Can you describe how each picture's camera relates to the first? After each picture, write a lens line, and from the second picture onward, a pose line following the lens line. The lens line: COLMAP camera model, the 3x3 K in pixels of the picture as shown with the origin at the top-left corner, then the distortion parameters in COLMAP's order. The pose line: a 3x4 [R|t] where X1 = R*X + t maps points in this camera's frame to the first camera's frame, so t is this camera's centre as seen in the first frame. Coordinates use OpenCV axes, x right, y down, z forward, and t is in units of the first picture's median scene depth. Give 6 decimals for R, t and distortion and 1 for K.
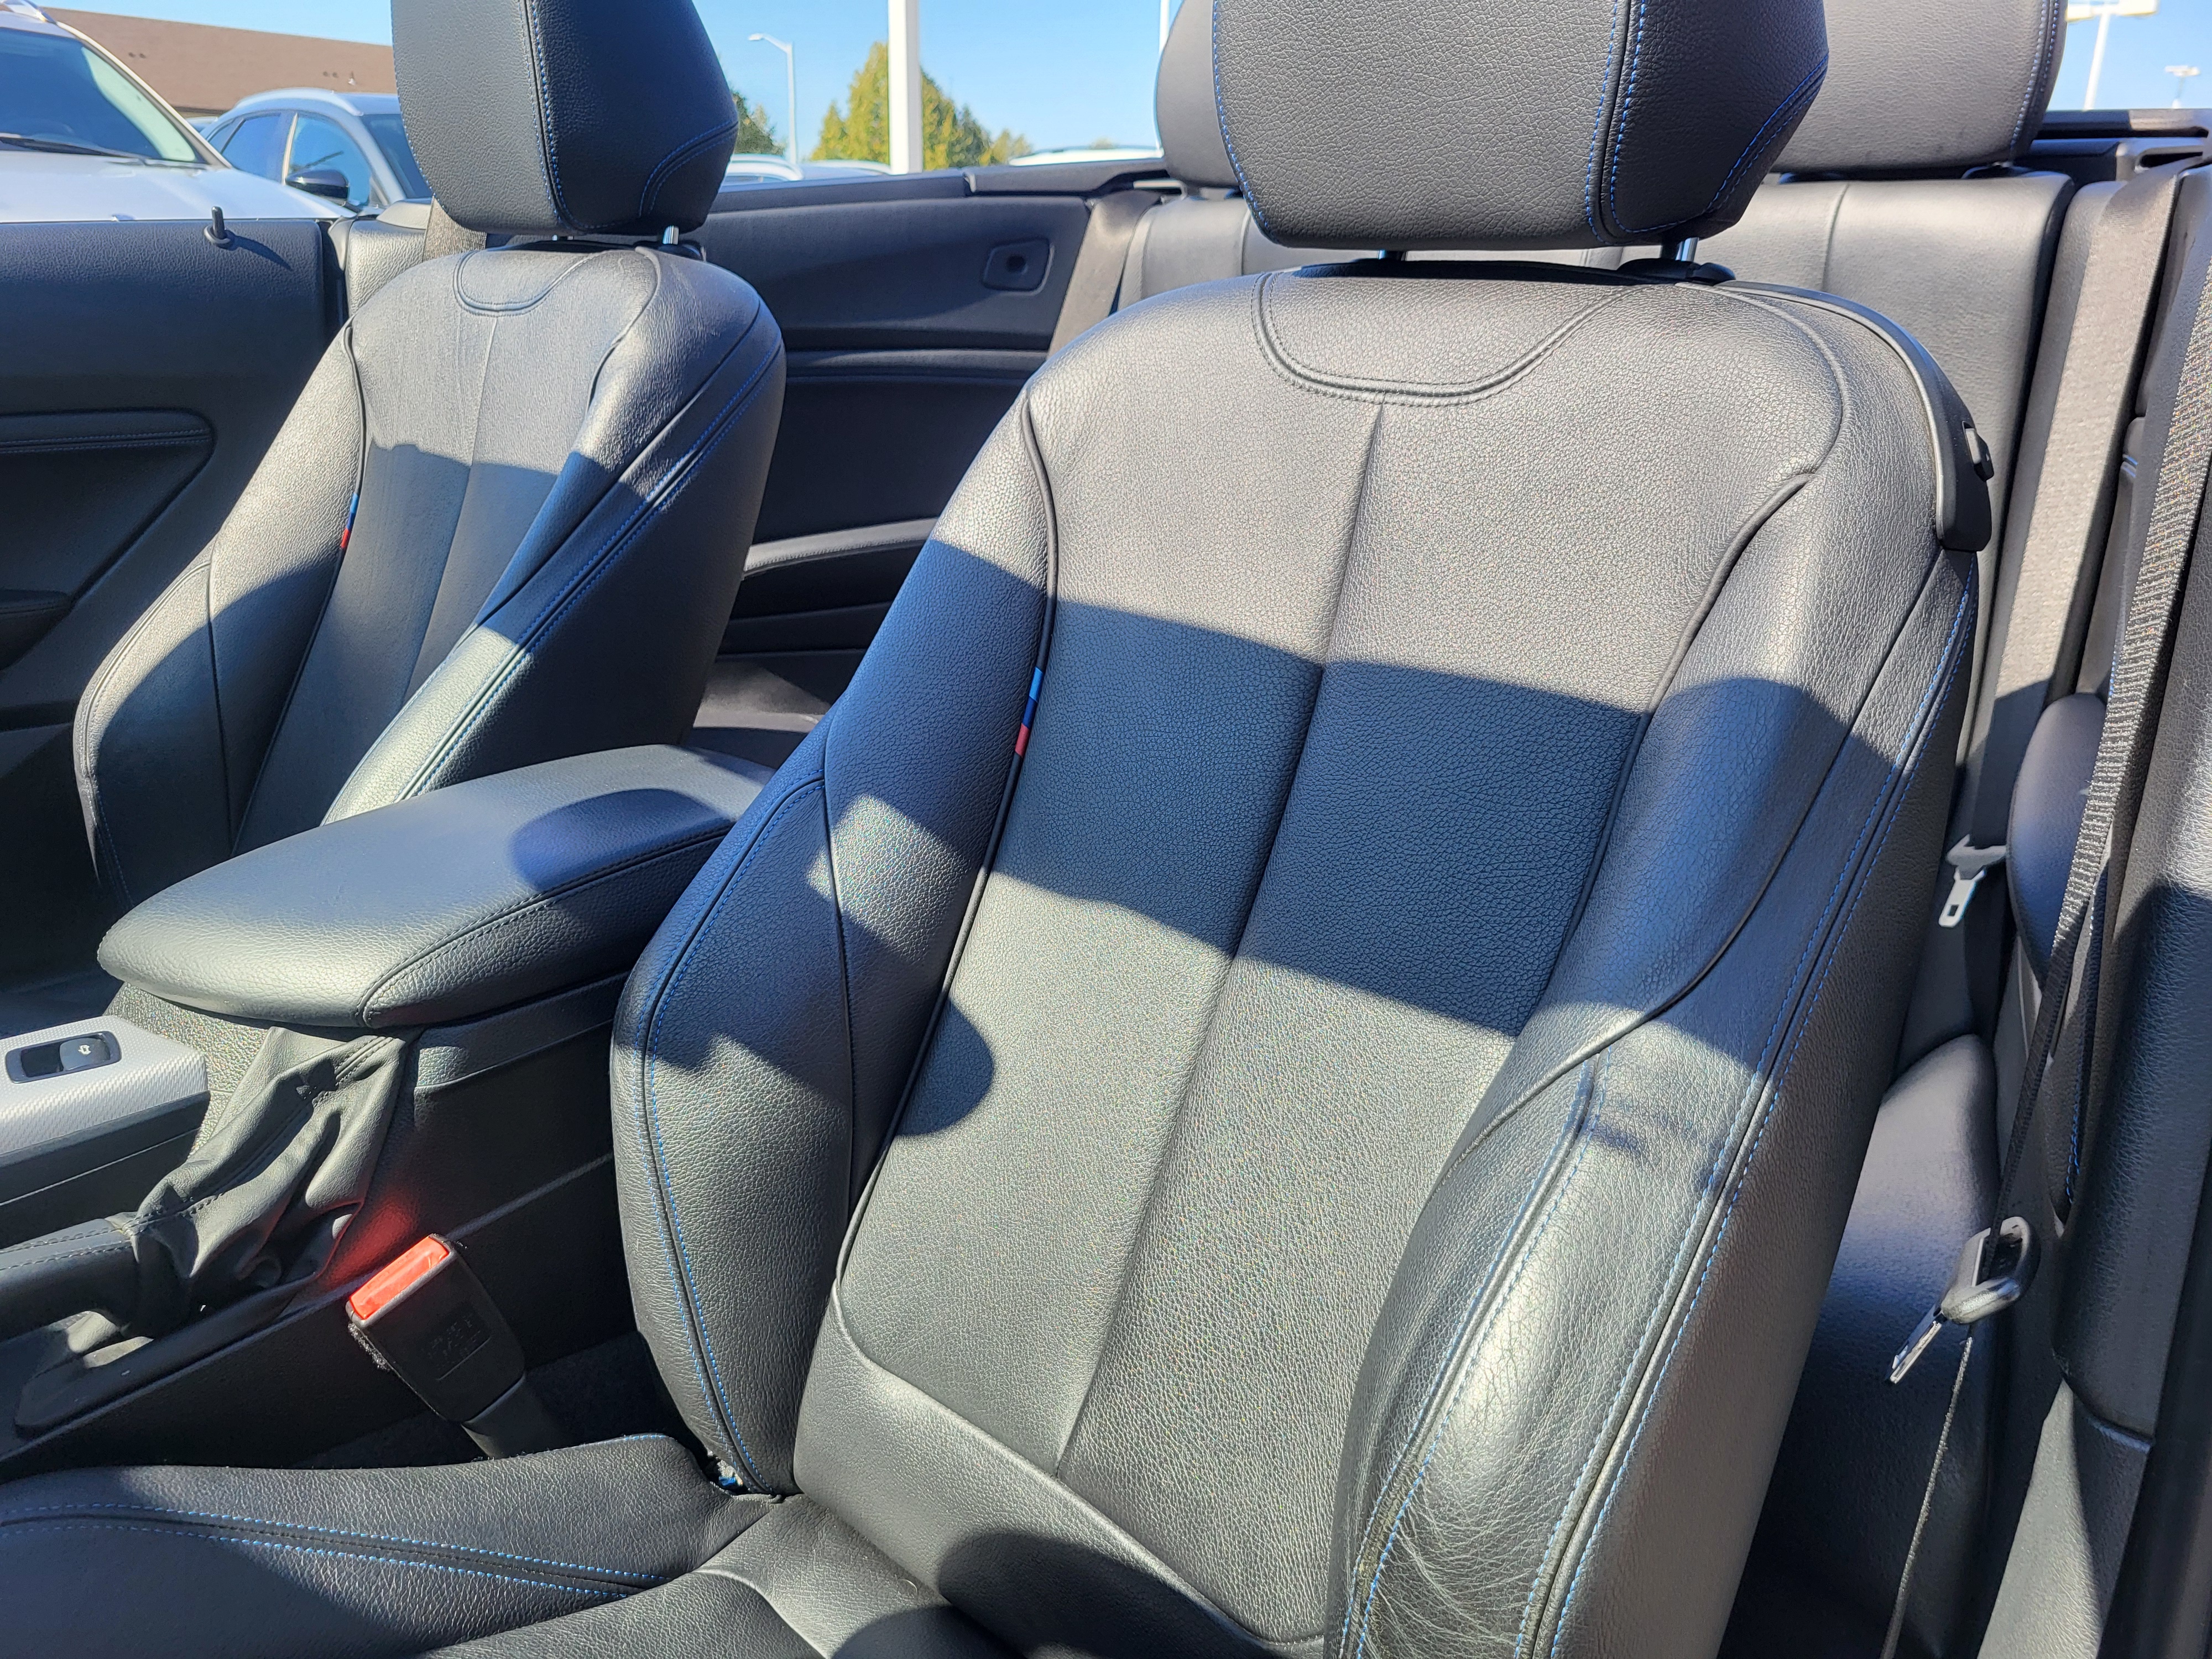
lens RADIAL K [[1690.4, 0, 1106.0], [0, 1690.4, 829.5], [0, 0, 1]] dist [-0.008351, 0.002526]
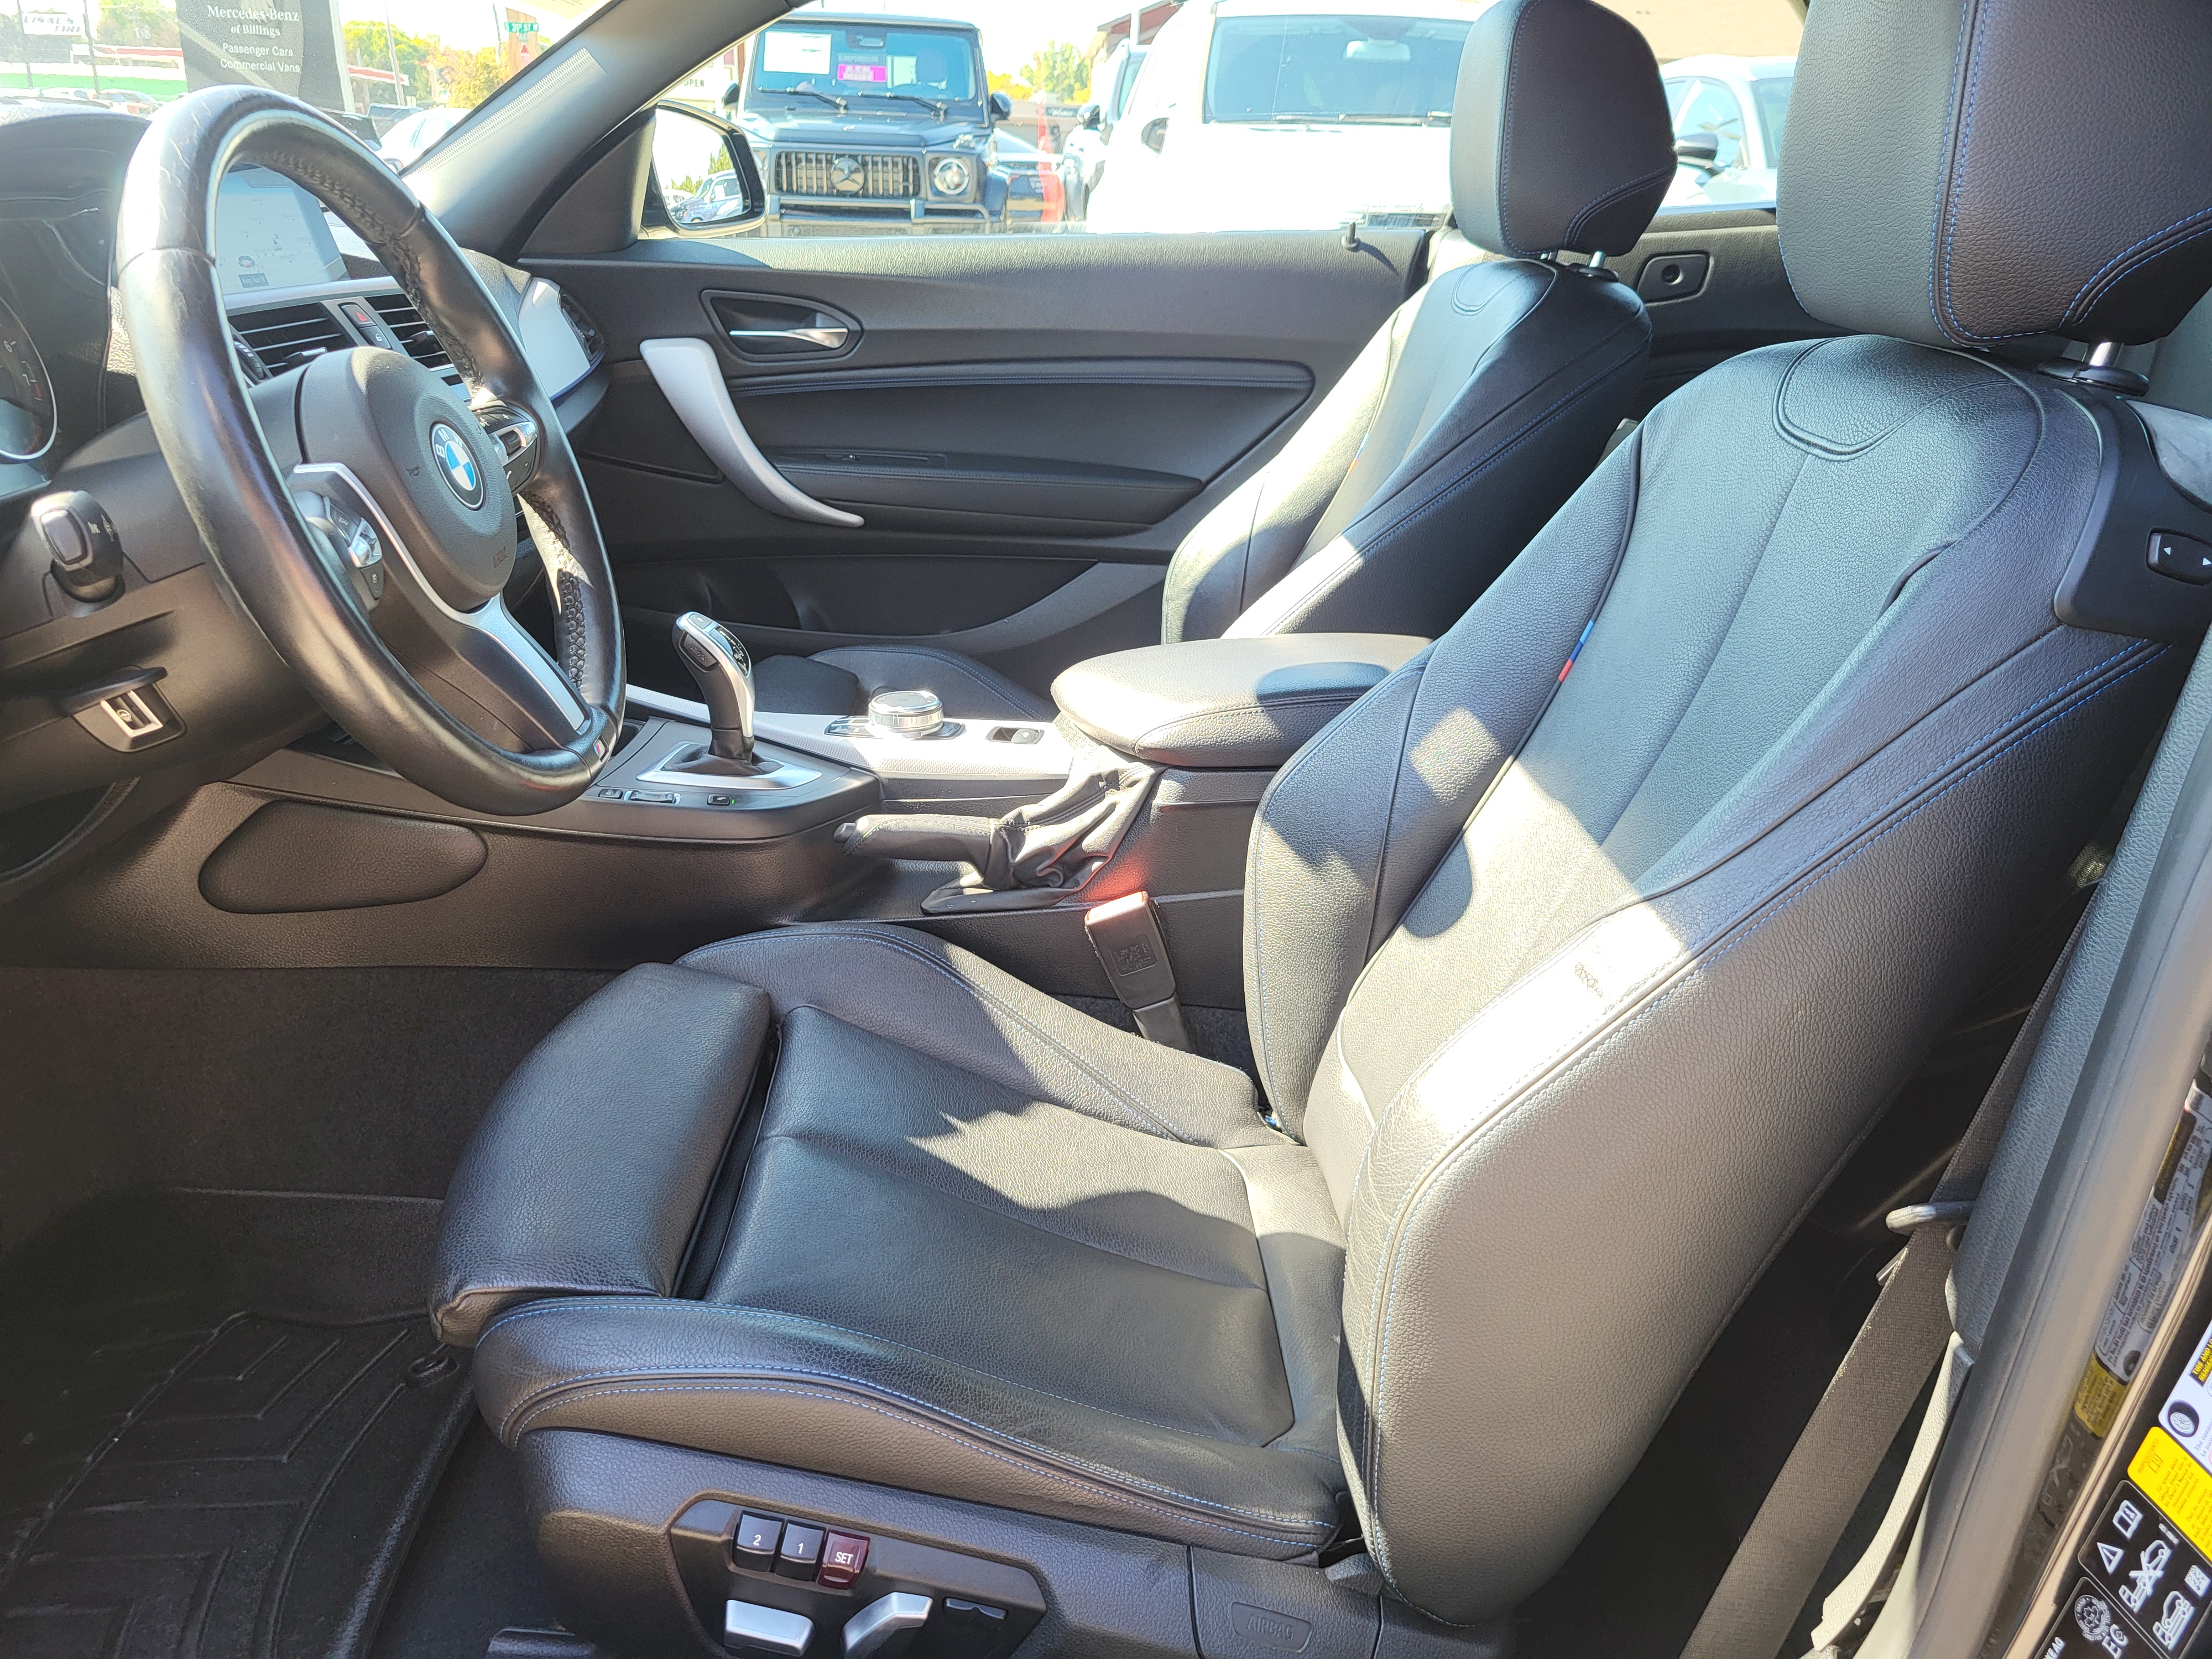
lens RADIAL K [[1690.4, 0, 1106.0], [0, 1690.4, 829.5], [0, 0, 1]] dist [-0.008351, 0.002526]
pose [[0.708739, 0.258672, -0.656337, 0.642337], [-0.236978, 0.963586, 0.123866, -0.012006], [0.664478, 0.067749, 0.744231, -0.248435]]
